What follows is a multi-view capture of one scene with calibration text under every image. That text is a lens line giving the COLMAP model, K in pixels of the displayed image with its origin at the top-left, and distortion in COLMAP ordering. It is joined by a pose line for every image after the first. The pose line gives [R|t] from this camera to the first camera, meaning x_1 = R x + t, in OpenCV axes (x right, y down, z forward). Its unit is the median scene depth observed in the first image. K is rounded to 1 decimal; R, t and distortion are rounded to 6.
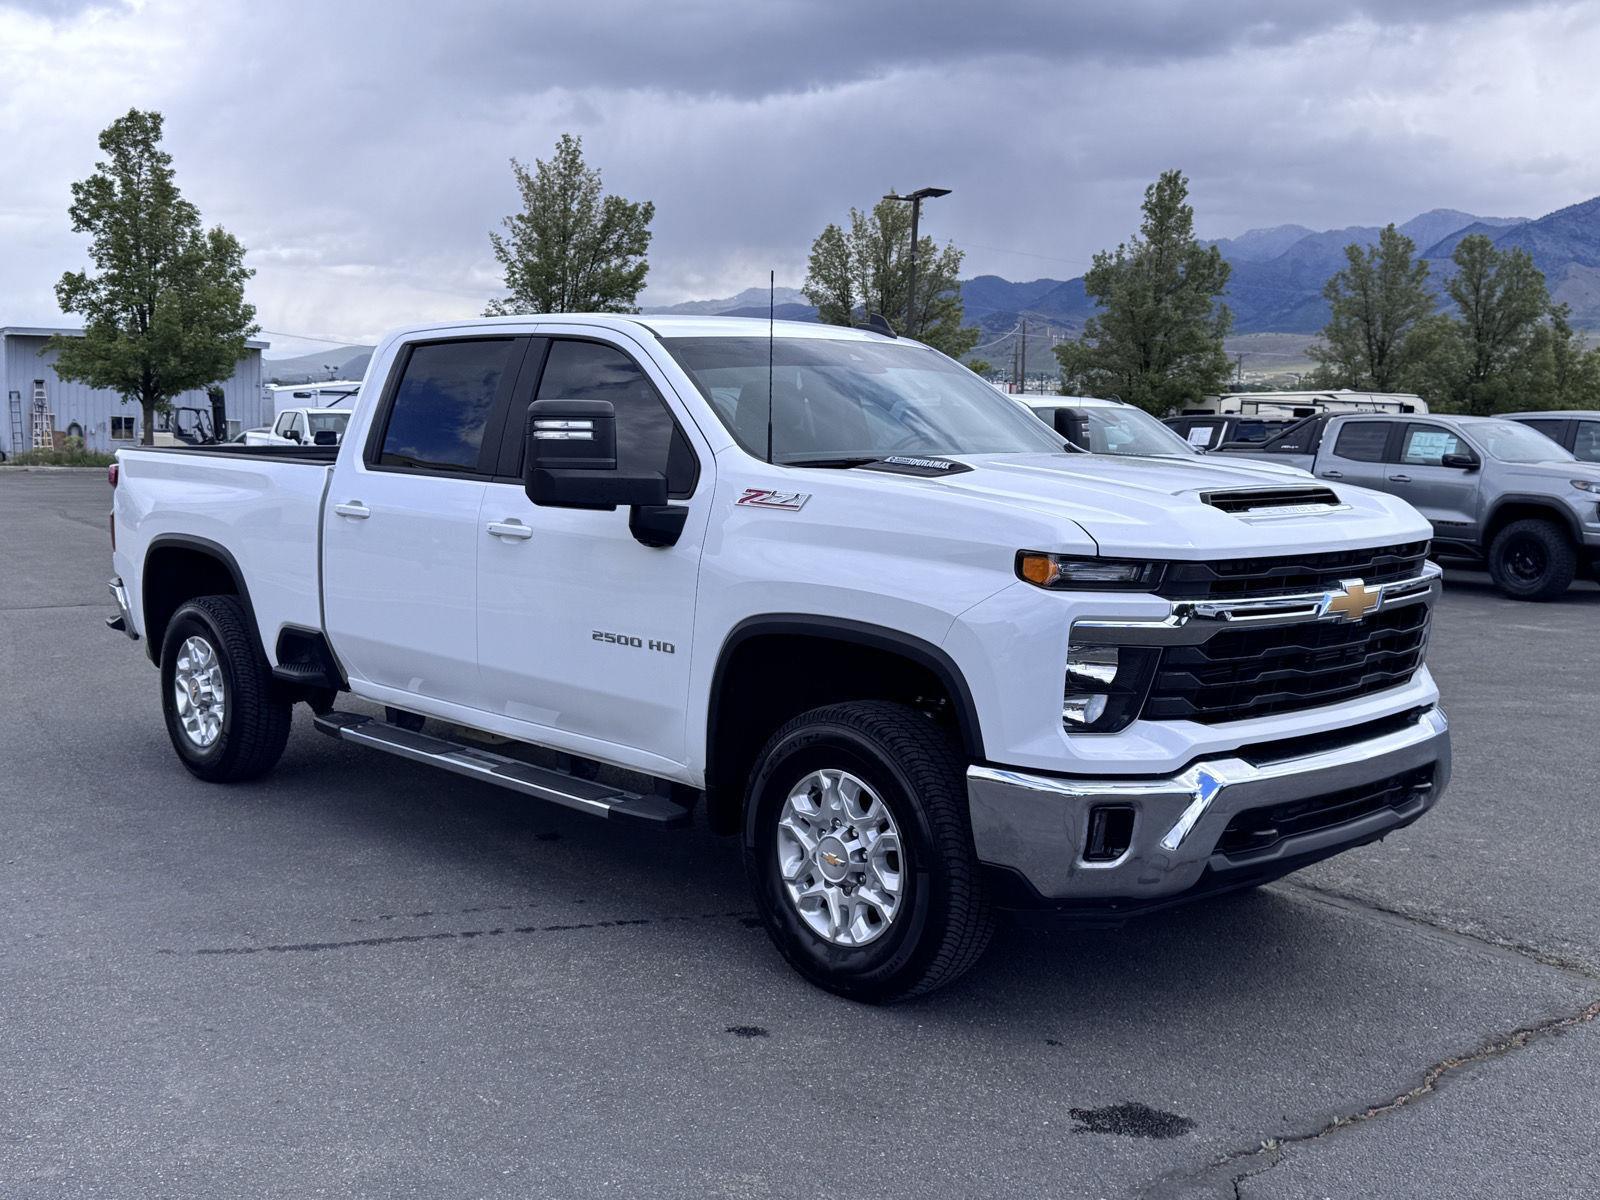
lens RADIAL K [[1730.3, 0, 787.6], [0, 1730.3, 600.5], [0, 0, 1]] dist [0.058991, 0.000000]
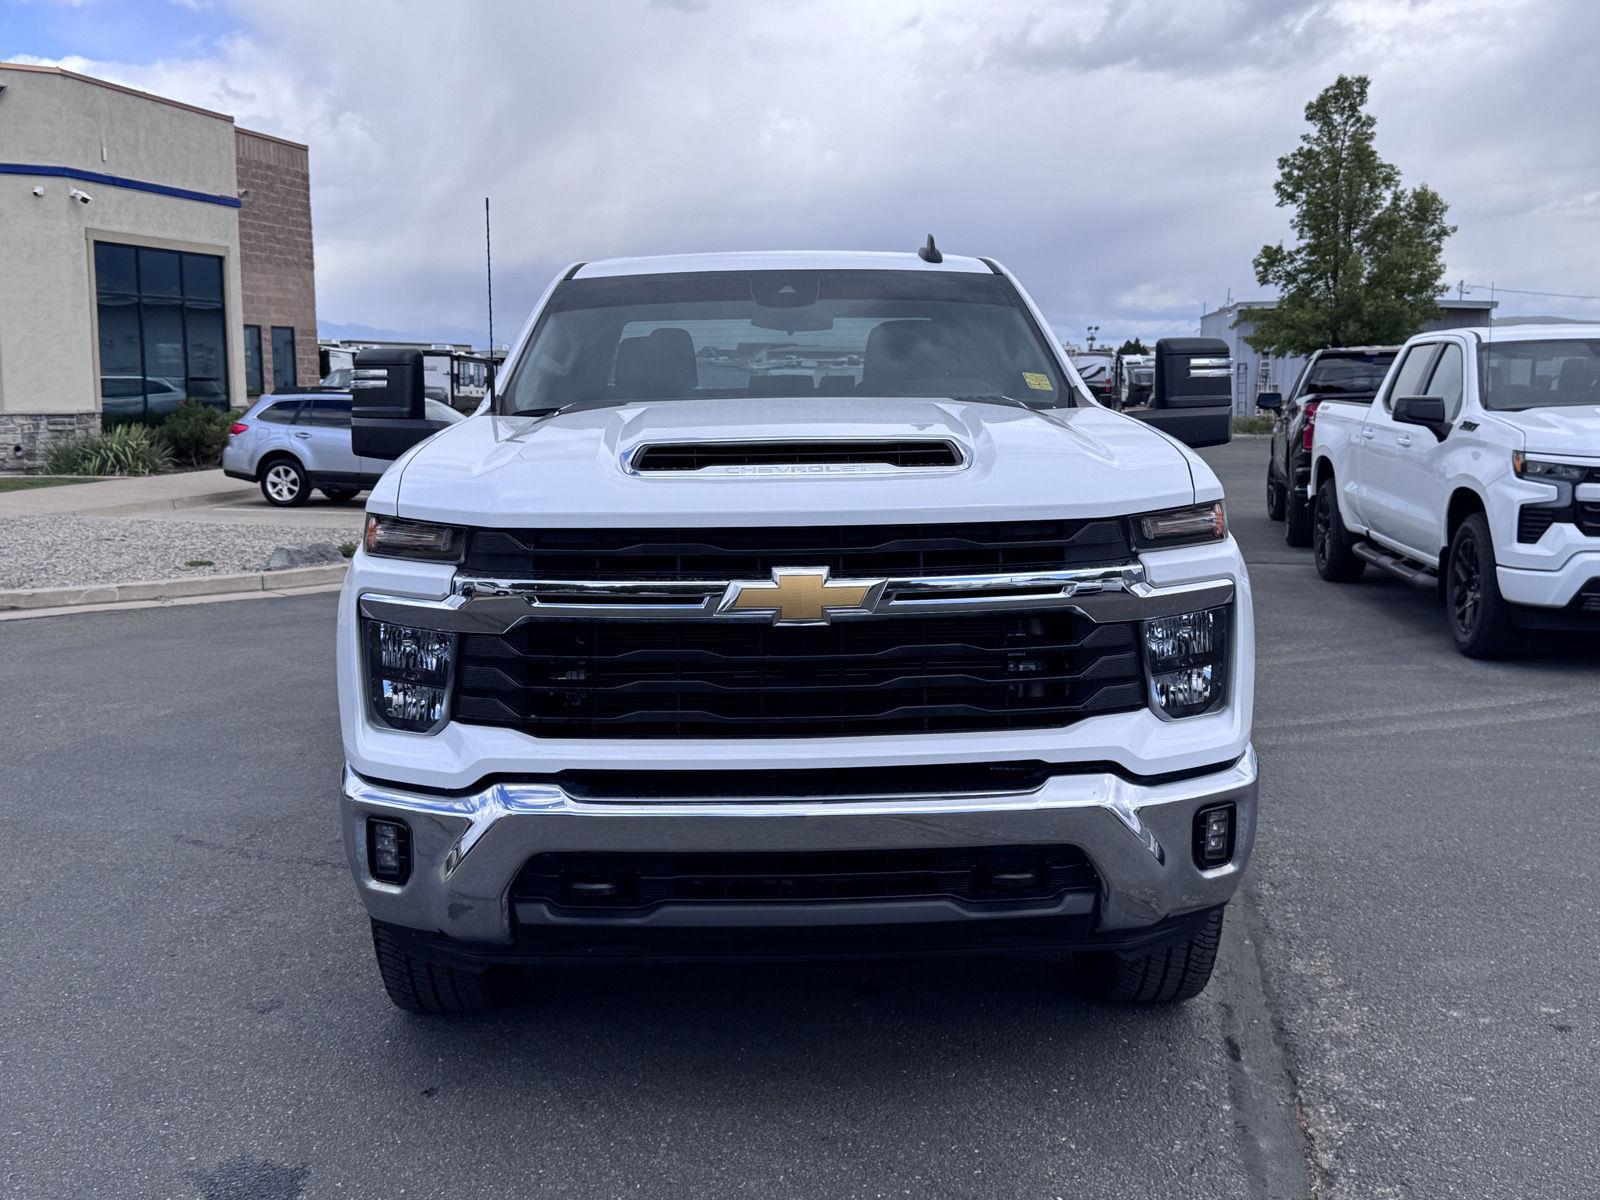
lens RADIAL K [[1730.3, 0, 808.7], [0, 1730.3, 605.6], [0, 0, 1]] dist [0.058991, 0.000000]
pose [[0.737670, 0.067868, -0.671742, 0.094918], [-0.054029, 0.997678, 0.041467, -0.003055], [0.672996, 0.005704, 0.739624, 0.055831]]
